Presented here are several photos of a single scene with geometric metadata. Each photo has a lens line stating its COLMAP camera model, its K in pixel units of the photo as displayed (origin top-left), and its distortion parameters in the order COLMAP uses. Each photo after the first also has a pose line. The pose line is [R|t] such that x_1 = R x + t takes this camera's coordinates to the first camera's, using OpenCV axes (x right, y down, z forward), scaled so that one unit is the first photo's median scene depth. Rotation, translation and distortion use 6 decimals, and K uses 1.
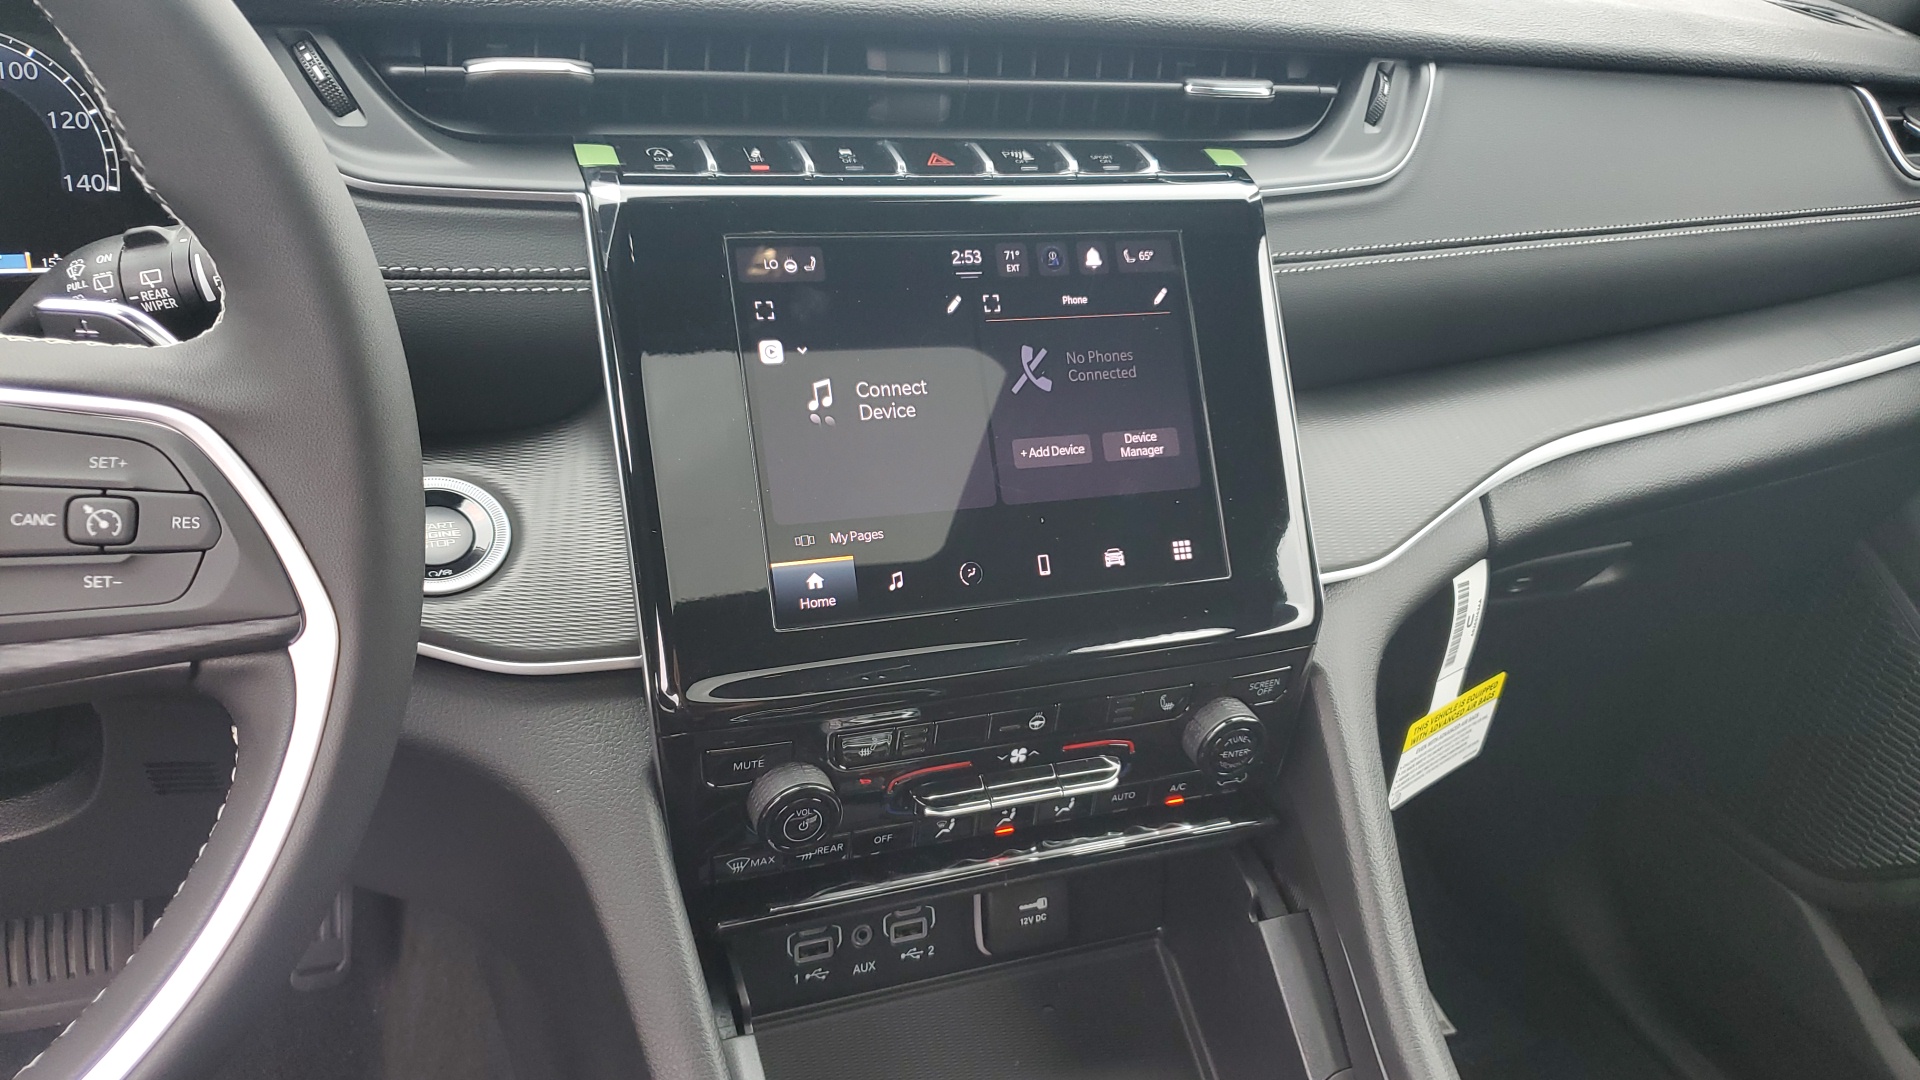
lens RADIAL K [[1525.0, 0, 960.0], [0, 1525.0, 540.0], [0, 0, 1]] dist [0.100063, -0.129652]
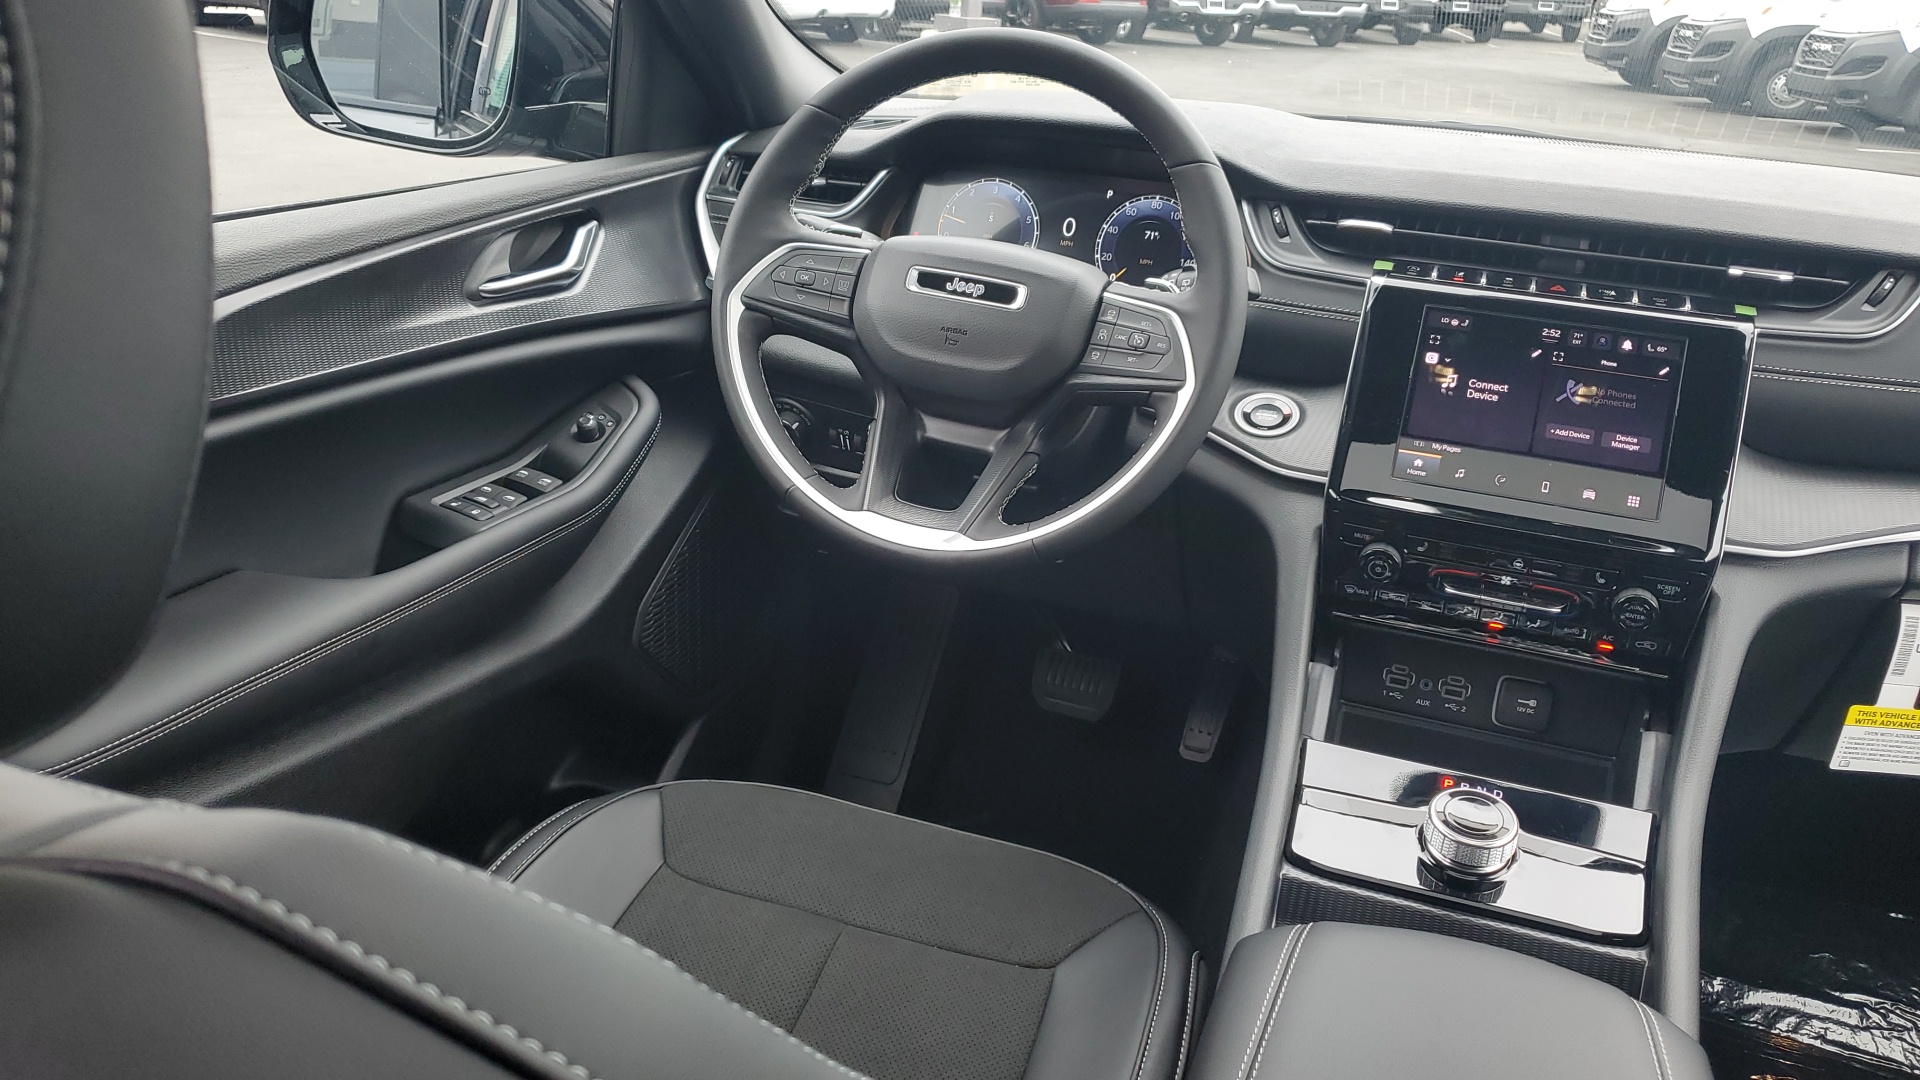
lens RADIAL K [[1537.2, 0, 929.1], [0, 1537.2, 525.0], [0, 0, 1]] dist [-0.002149, -0.011692]
pose [[0.728116, 0.191591, -0.658134, 0.778076], [-0.300229, 0.952284, -0.054932, 0.403775], [0.616206, 0.237587, 0.750895, -0.925416]]
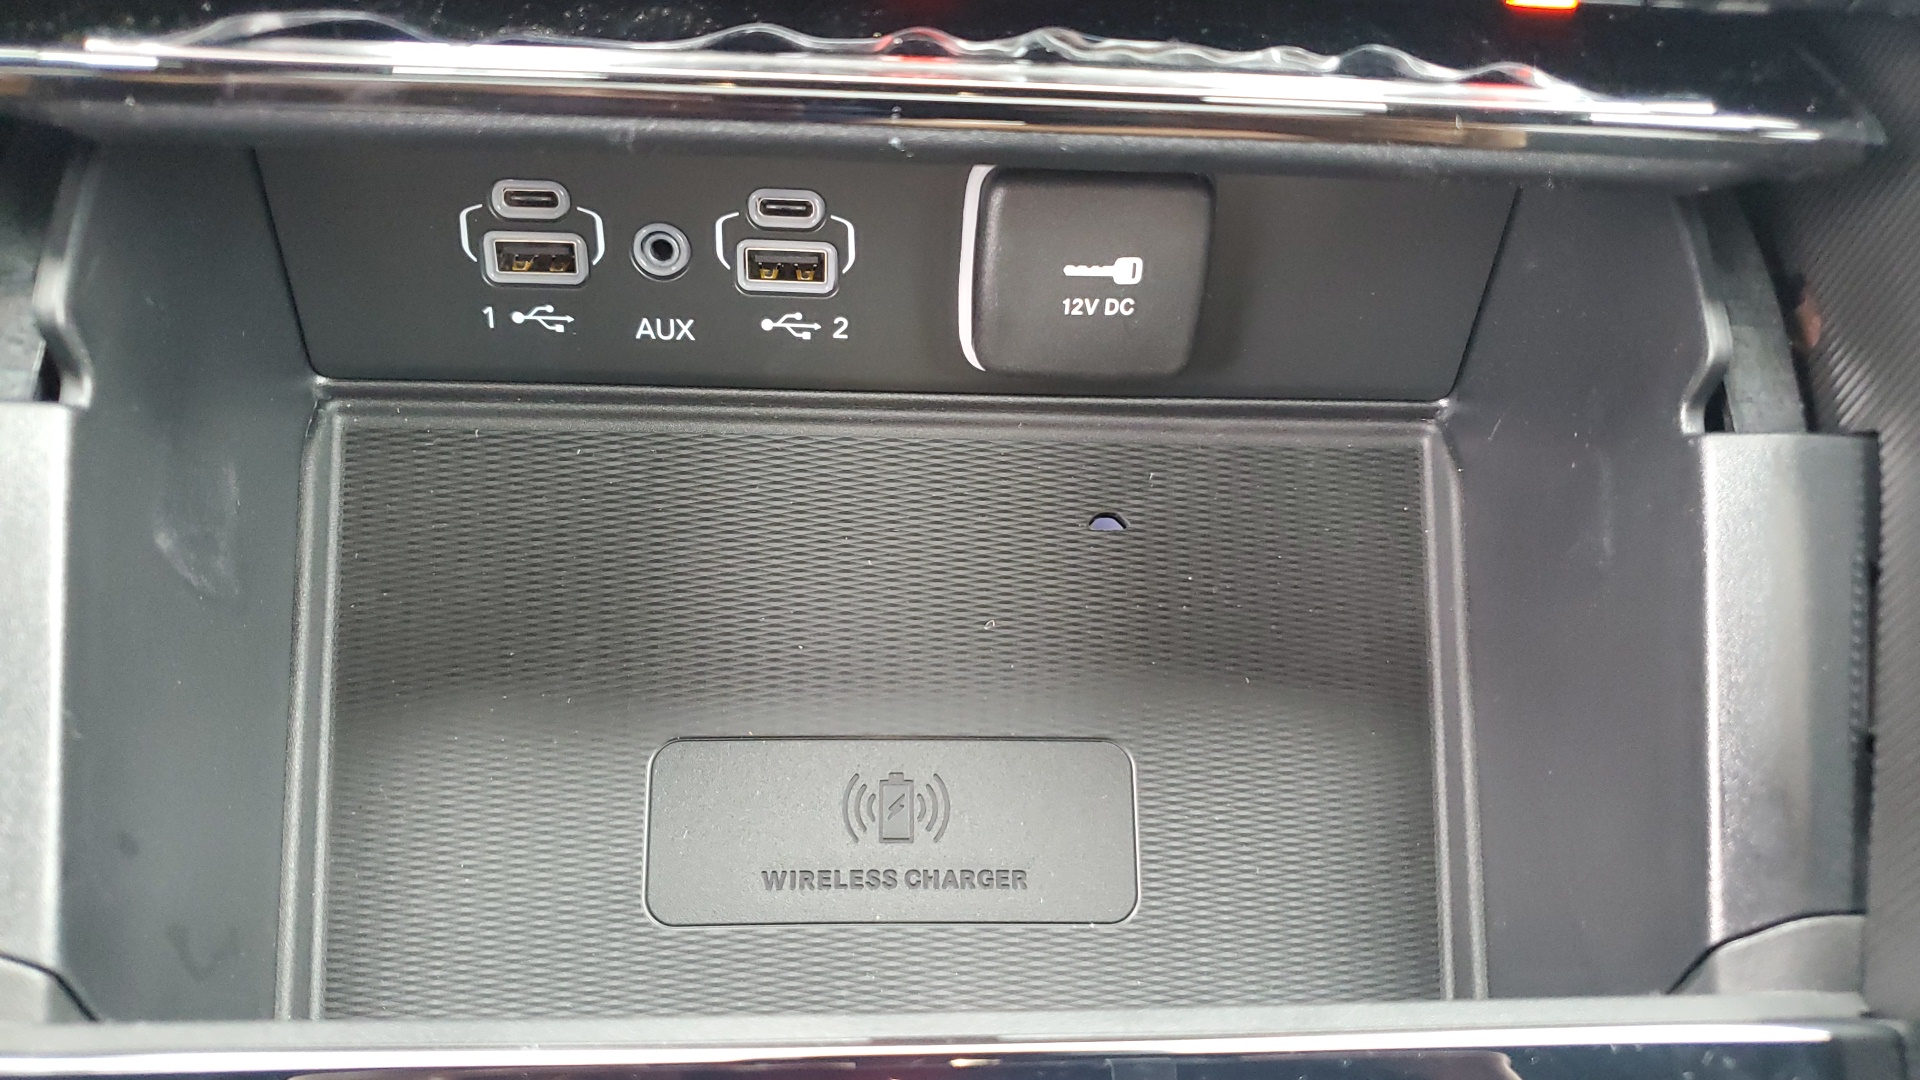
lens RADIAL K [[1609.2, 0, 960.0], [0, 1609.2, 540.0], [0, 0, 1]] dist [0.031492, -0.002927]
pose [[0.943362, 0.237123, -0.232036, 0.143962], [-0.141694, 0.920369, 0.364477, 0.183272], [0.299984, -0.310956, 0.901840, 0.699215]]
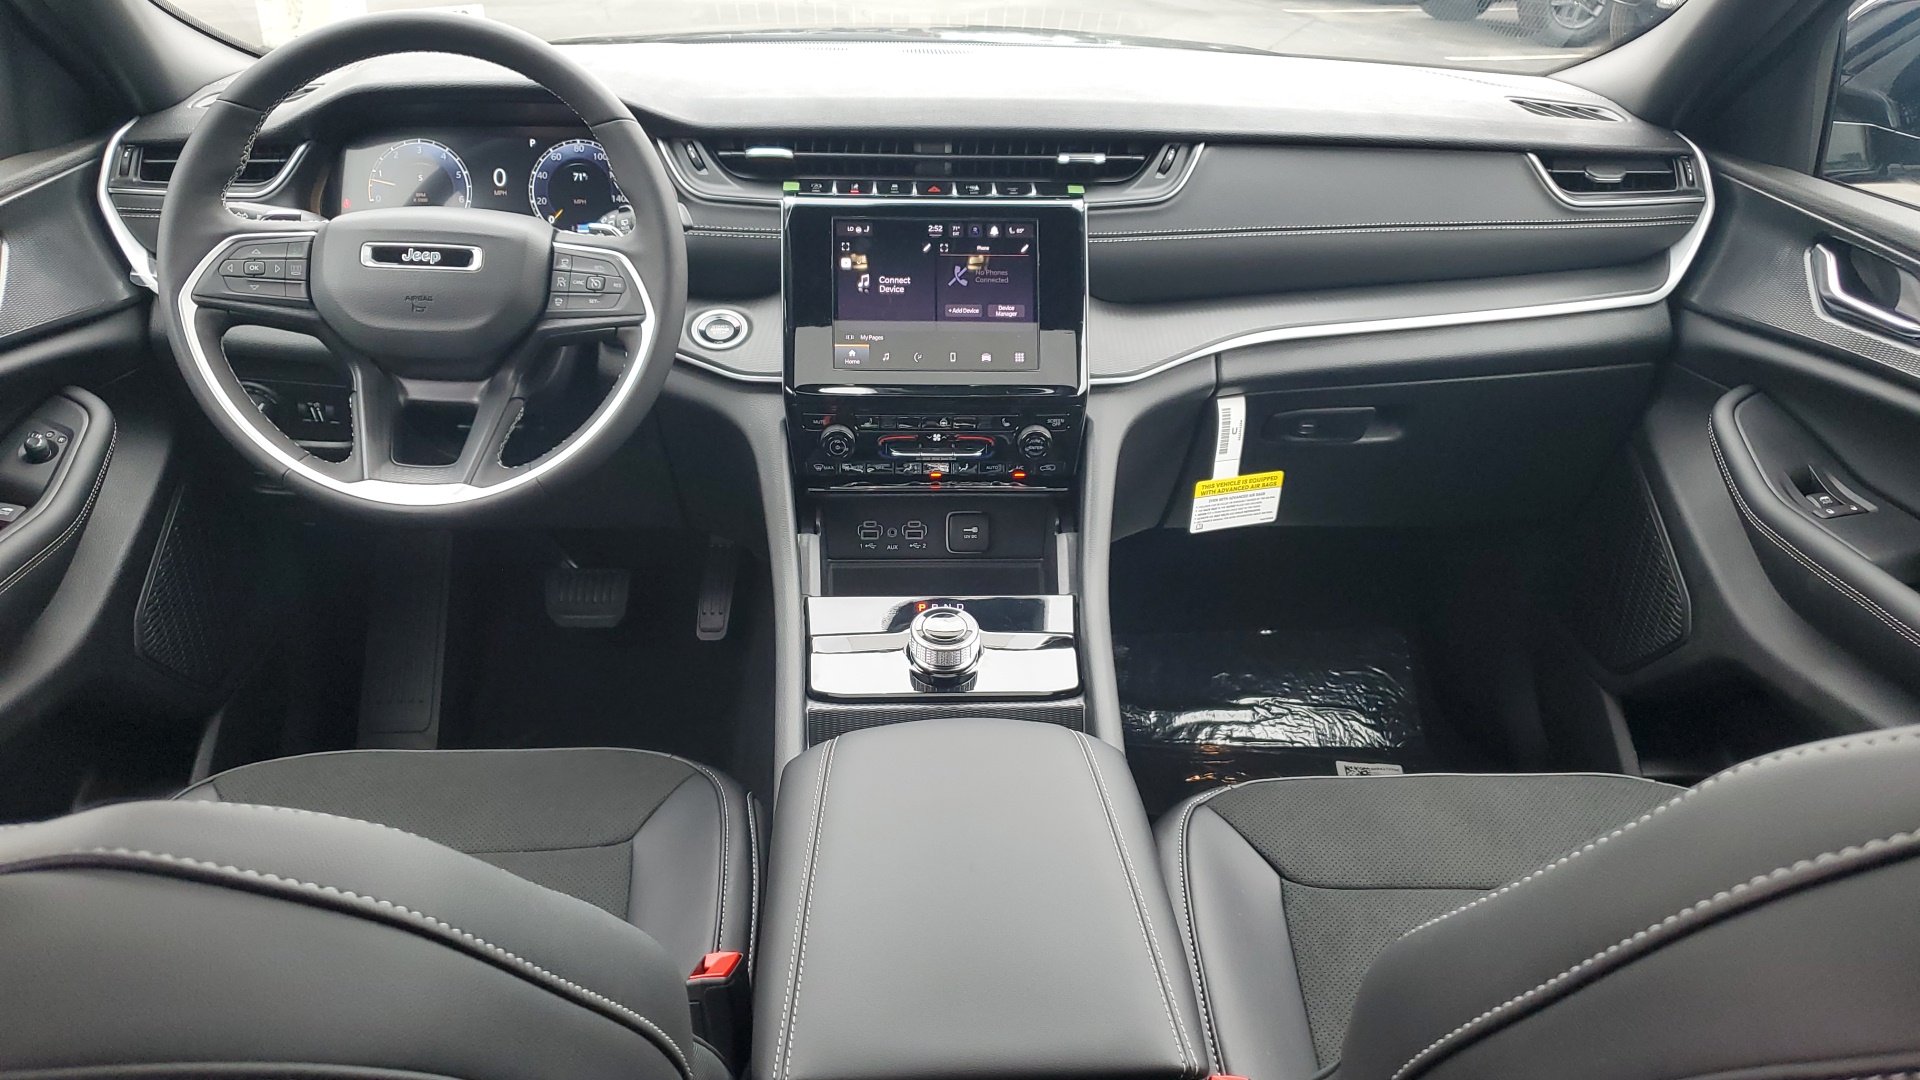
lens RADIAL K [[1535.9, 0, 969.9], [0, 1535.9, 547.1], [0, 0, 1]] dist [0.152834, -0.293306]
pose [[0.938463, 0.069791, -0.338255, 0.916748], [-0.088709, 0.995223, -0.040775, 0.408308], [0.333793, 0.068272, 0.940171, -1.229313]]
